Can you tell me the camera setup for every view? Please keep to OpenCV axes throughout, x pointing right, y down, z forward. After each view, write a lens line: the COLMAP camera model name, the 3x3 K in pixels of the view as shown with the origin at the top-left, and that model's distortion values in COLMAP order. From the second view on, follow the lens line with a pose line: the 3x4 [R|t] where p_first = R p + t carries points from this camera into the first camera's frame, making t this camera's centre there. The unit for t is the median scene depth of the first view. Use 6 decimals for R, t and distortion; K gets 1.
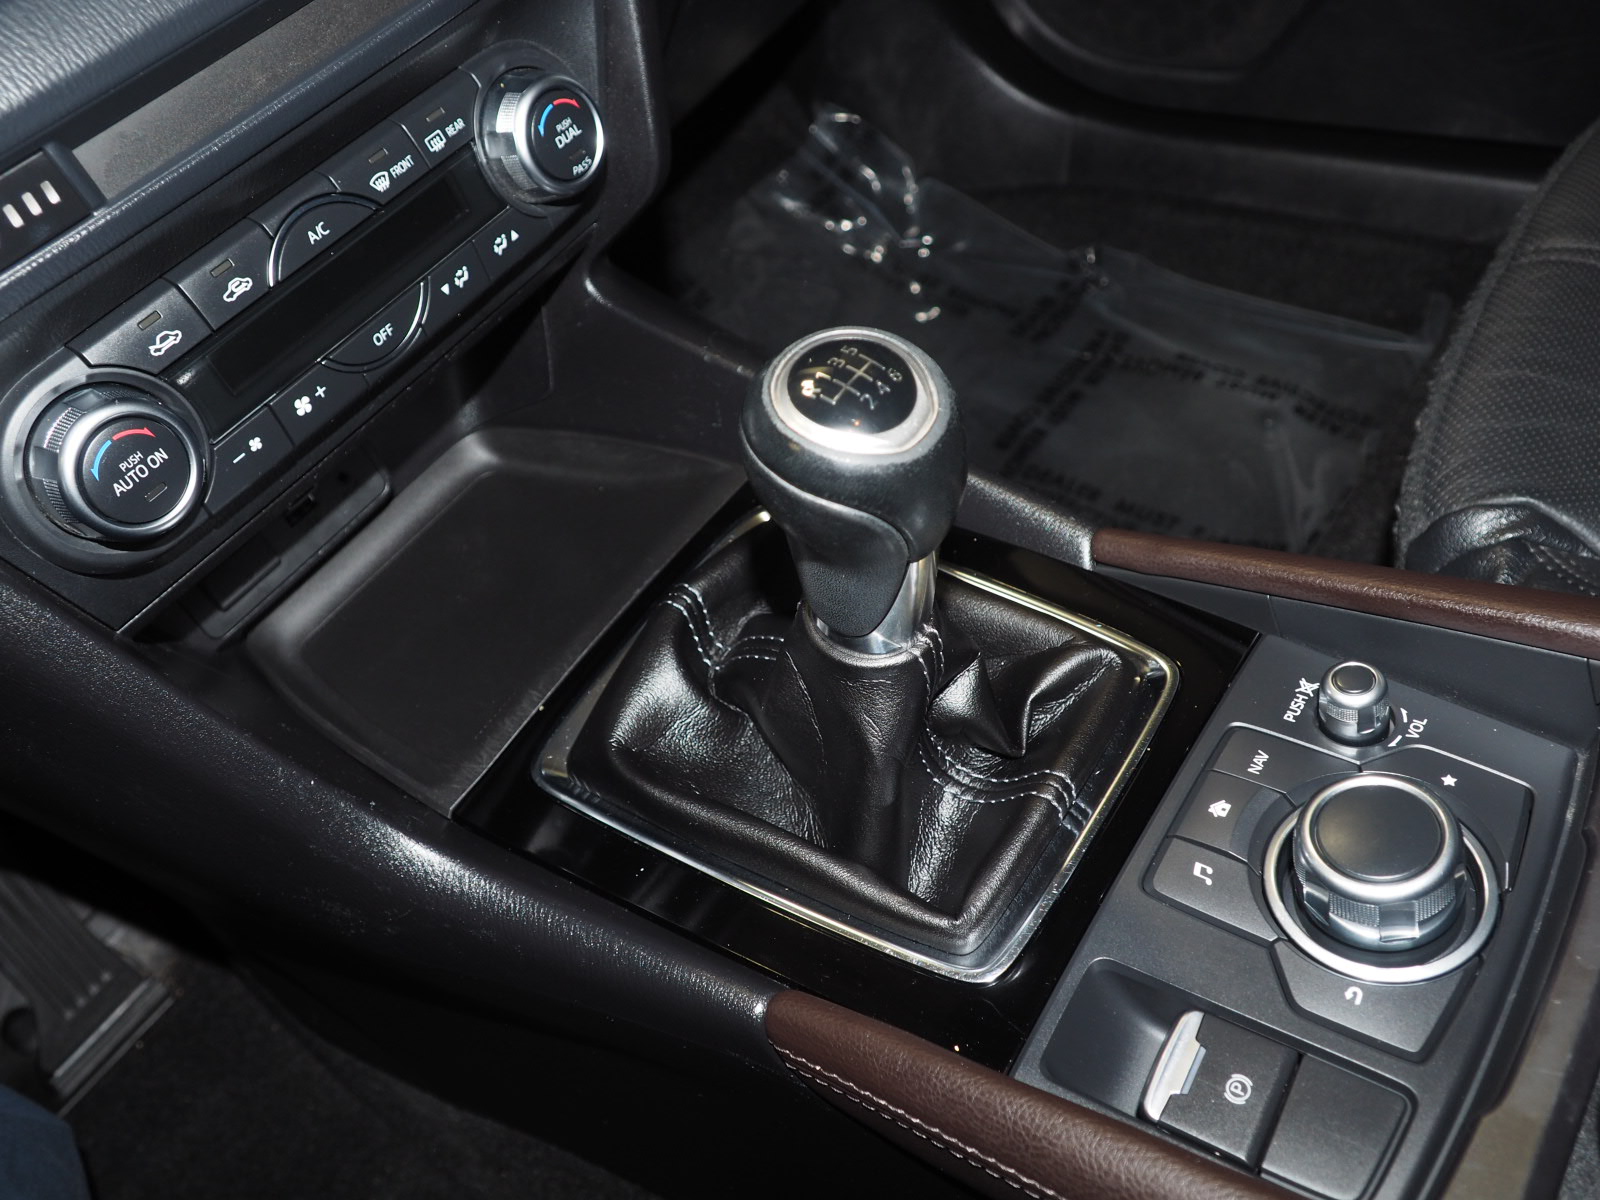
lens RADIAL K [[1319.4, 0, 800.0], [0, 1319.4, 600.0], [0, 0, 1]] dist [-0.029534, 0.001360]
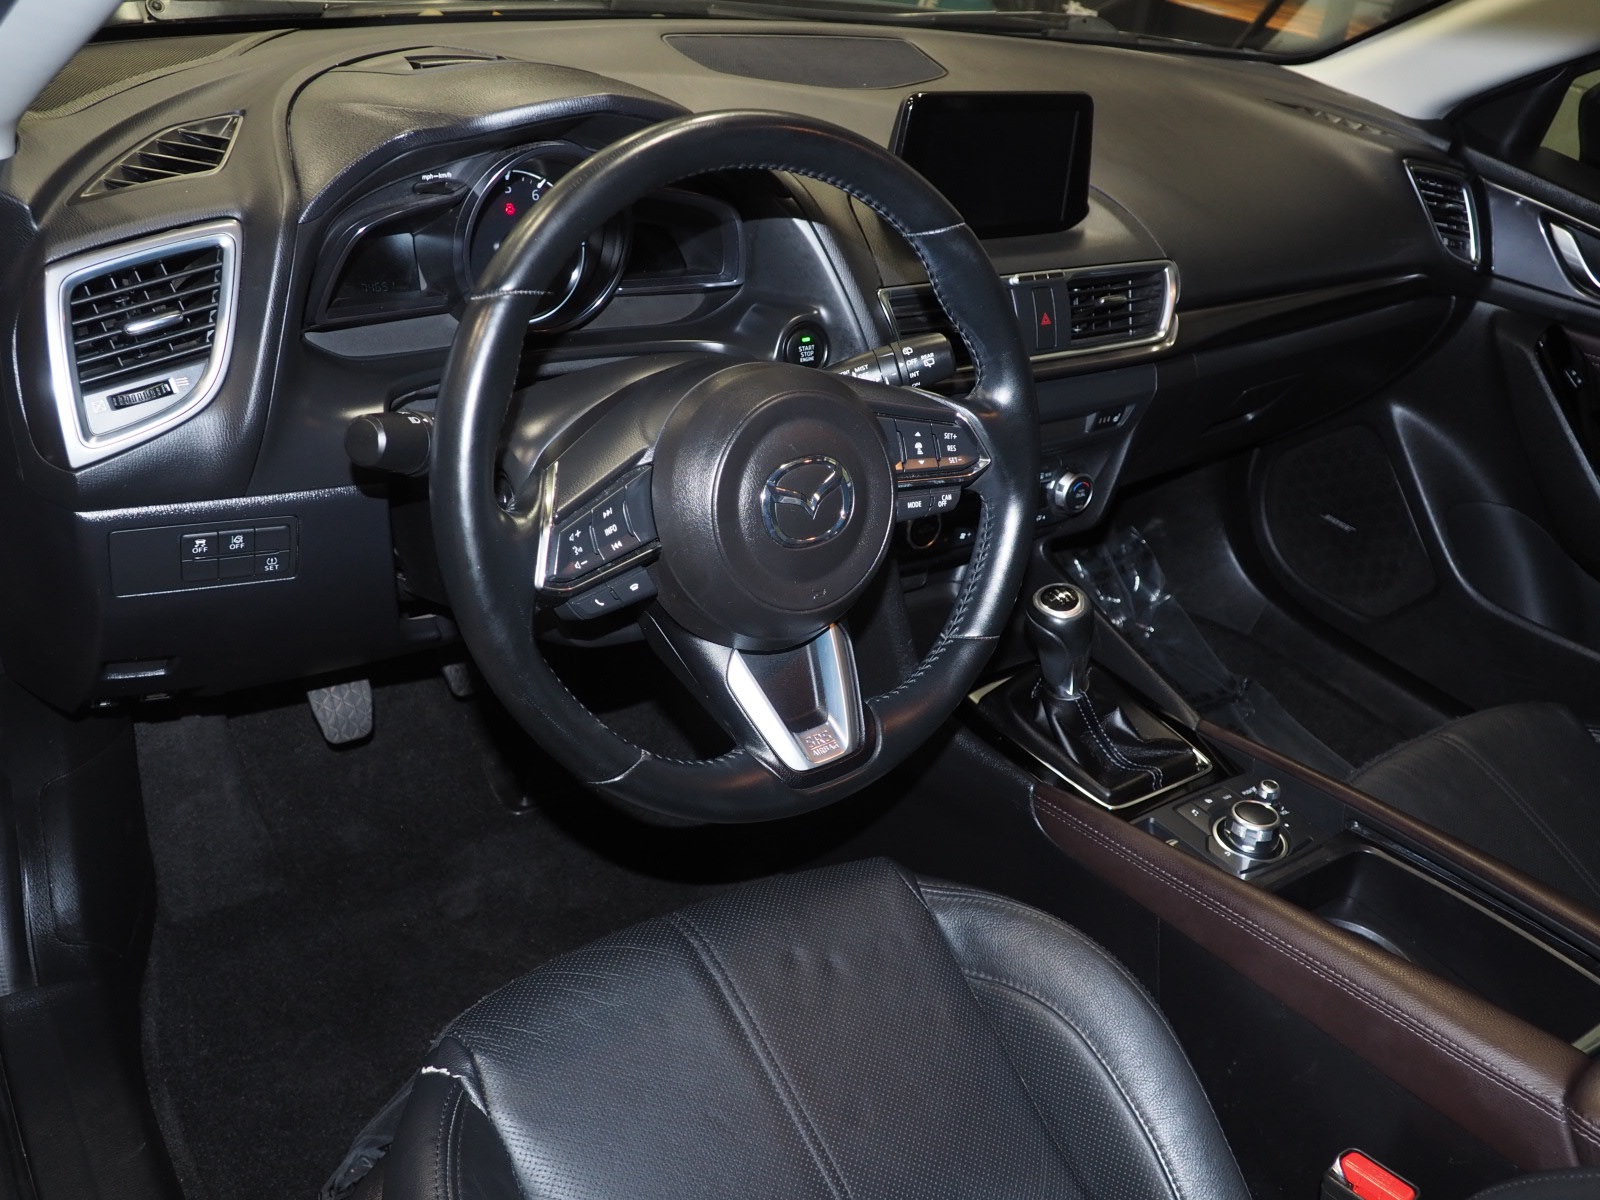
lens RADIAL K [[1378.0, 0, 800.0], [0, 1378.0, 600.0], [0, 0, 1]] dist [0.005484, -0.061626]
pose [[0.881880, 0.455704, -0.120918, -0.099247], [-0.471466, 0.853827, -0.220682, 0.287365], [0.002678, 0.251624, 0.967821, -0.665175]]
